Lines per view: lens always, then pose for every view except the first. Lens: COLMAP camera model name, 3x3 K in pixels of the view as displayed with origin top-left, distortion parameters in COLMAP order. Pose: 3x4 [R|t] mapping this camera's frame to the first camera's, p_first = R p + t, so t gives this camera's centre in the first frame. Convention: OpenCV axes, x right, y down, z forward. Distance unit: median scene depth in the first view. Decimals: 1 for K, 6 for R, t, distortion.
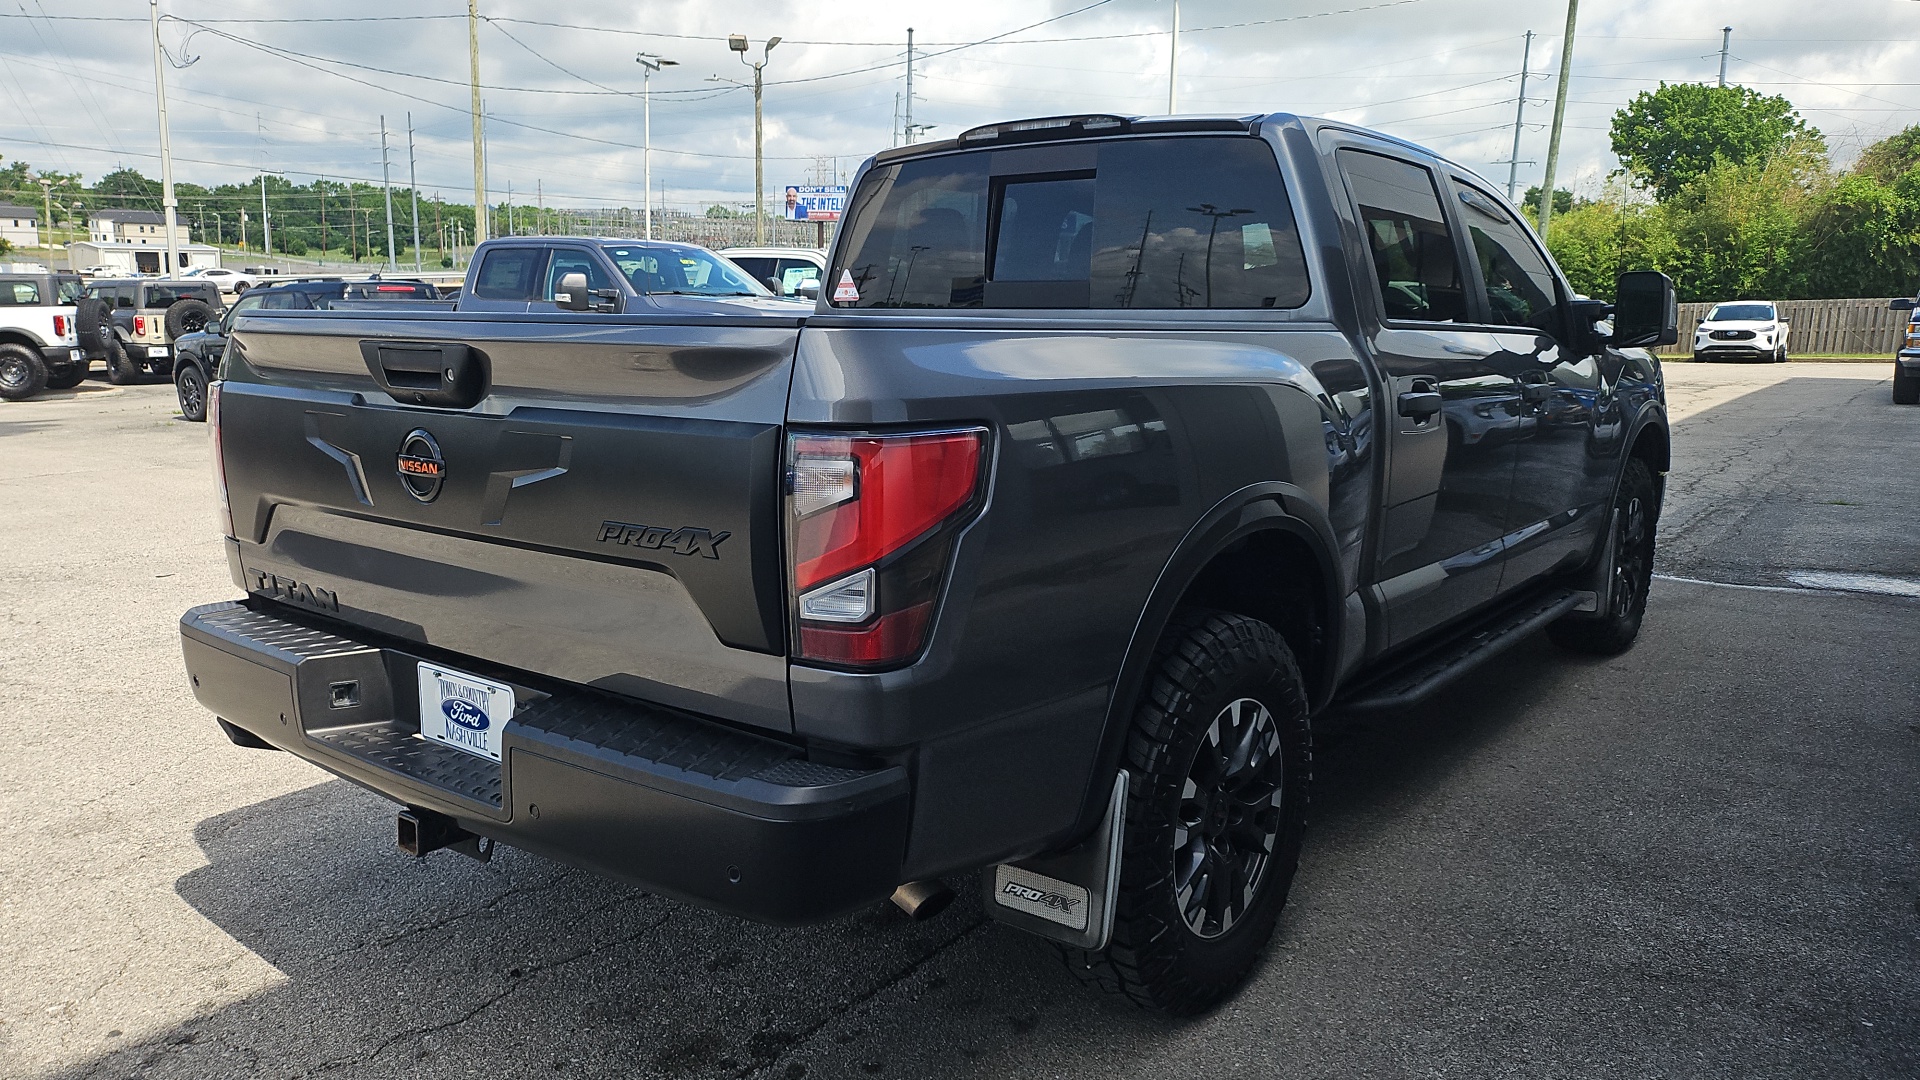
lens RADIAL K [[1343.7, 0, 967.4], [0, 1343.7, 537.3], [0, 0, 1]] dist [0.041714, -0.050439]
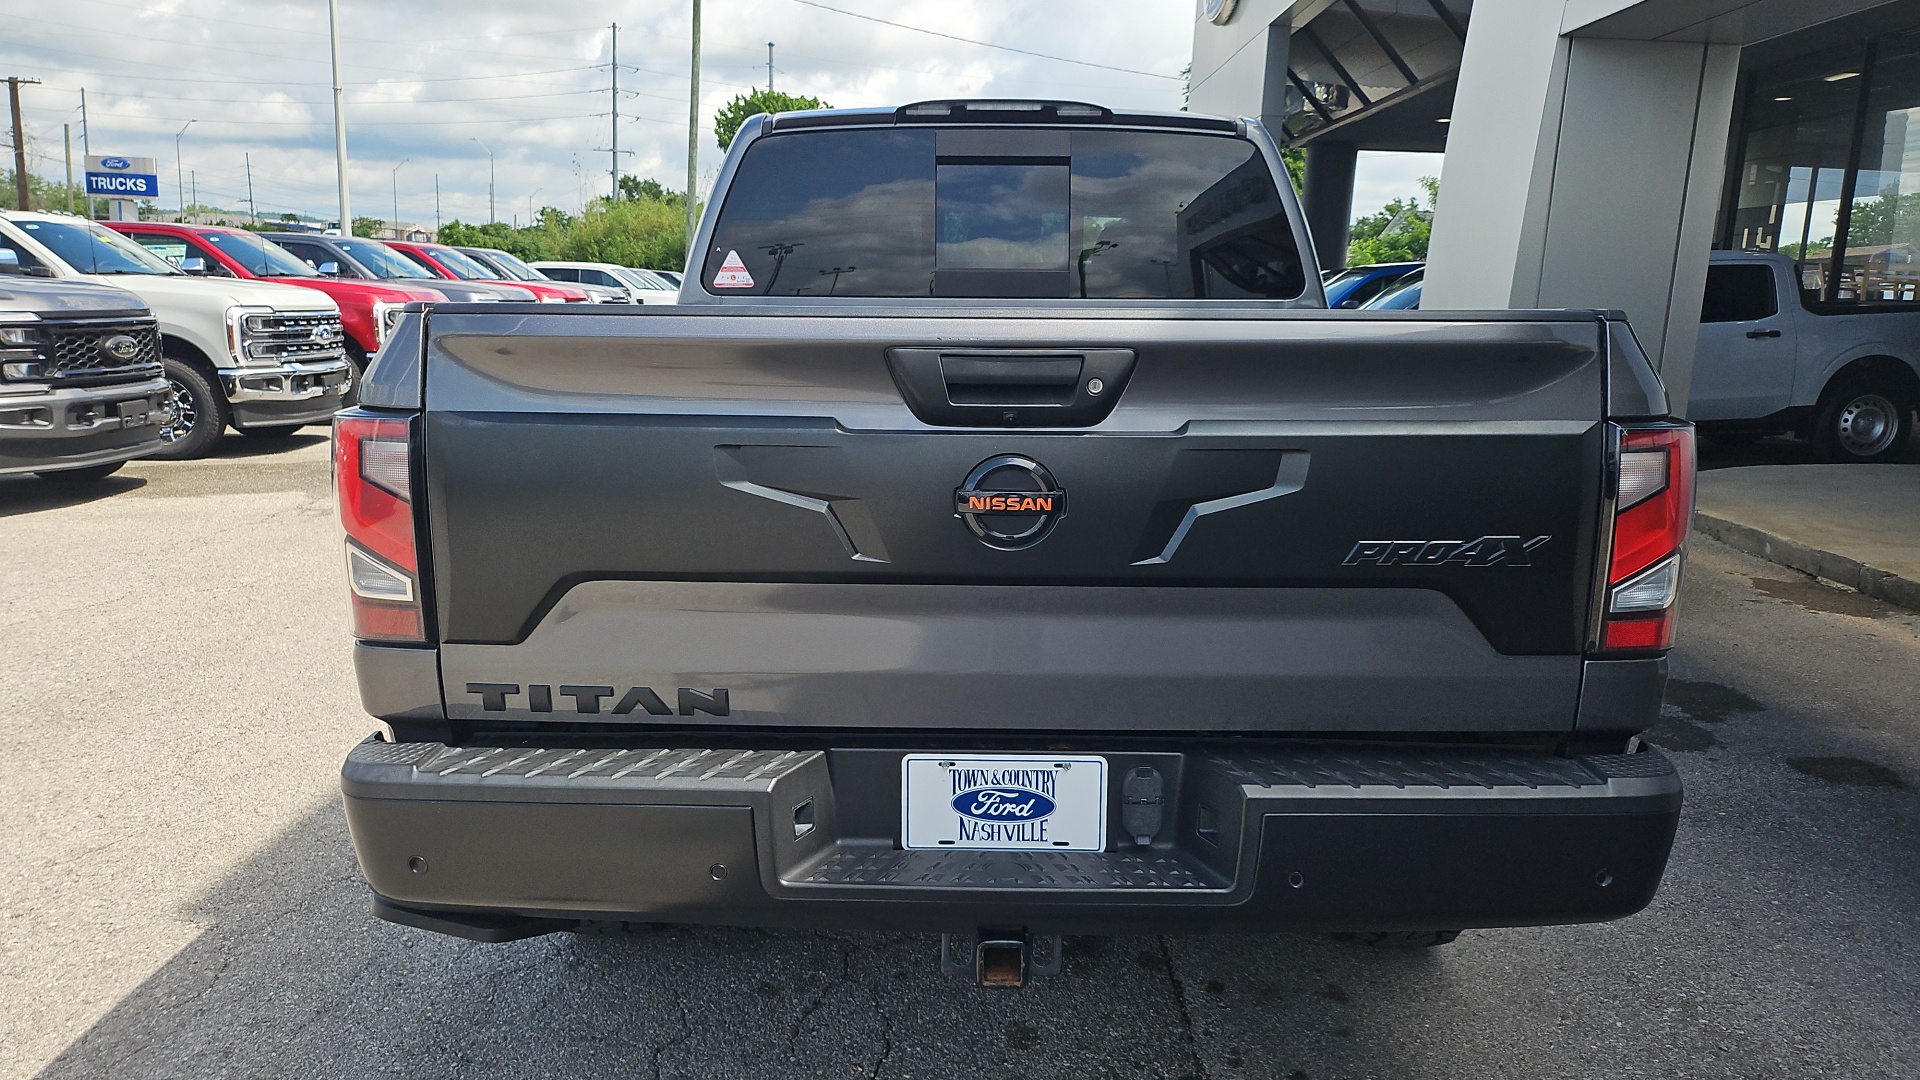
lens RADIAL K [[1339.1, 0, 960.0], [0, 1339.1, 540.0], [0, 0, 1]] dist [0.081192, -0.050632]
pose [[0.805349, -0.103853, 0.583633, -0.592002], [0.095659, 0.994399, 0.044946, -0.045603], [-0.585032, 0.019633, 0.810773, 0.252091]]
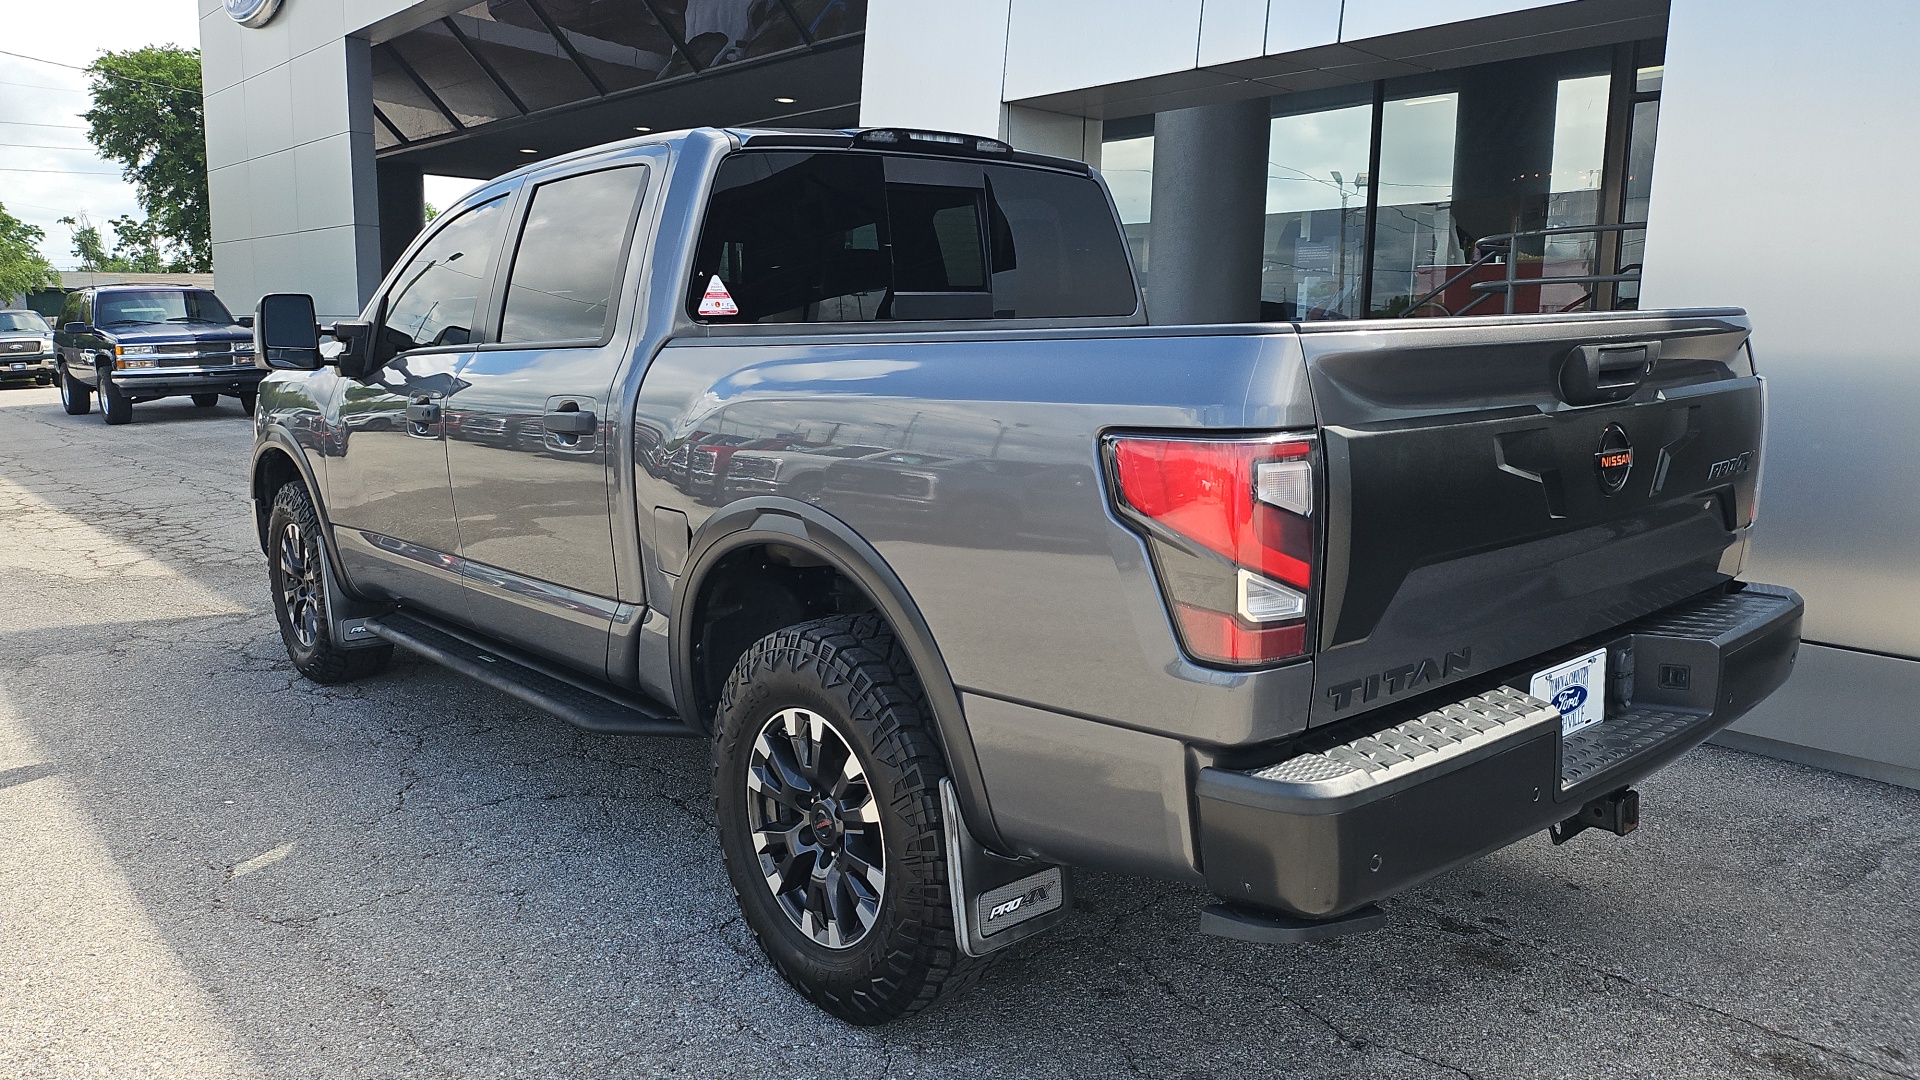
lens RADIAL K [[1377.6, 0, 960.0], [0, 1377.6, 540.0], [0, 0, 1]] dist [0.036865, -0.059605]
pose [[0.194414, -0.162689, 0.967334, -1.033498], [0.182912, 0.974866, 0.127194, -0.147737], [-0.963715, 0.152209, 0.219286, 0.840168]]
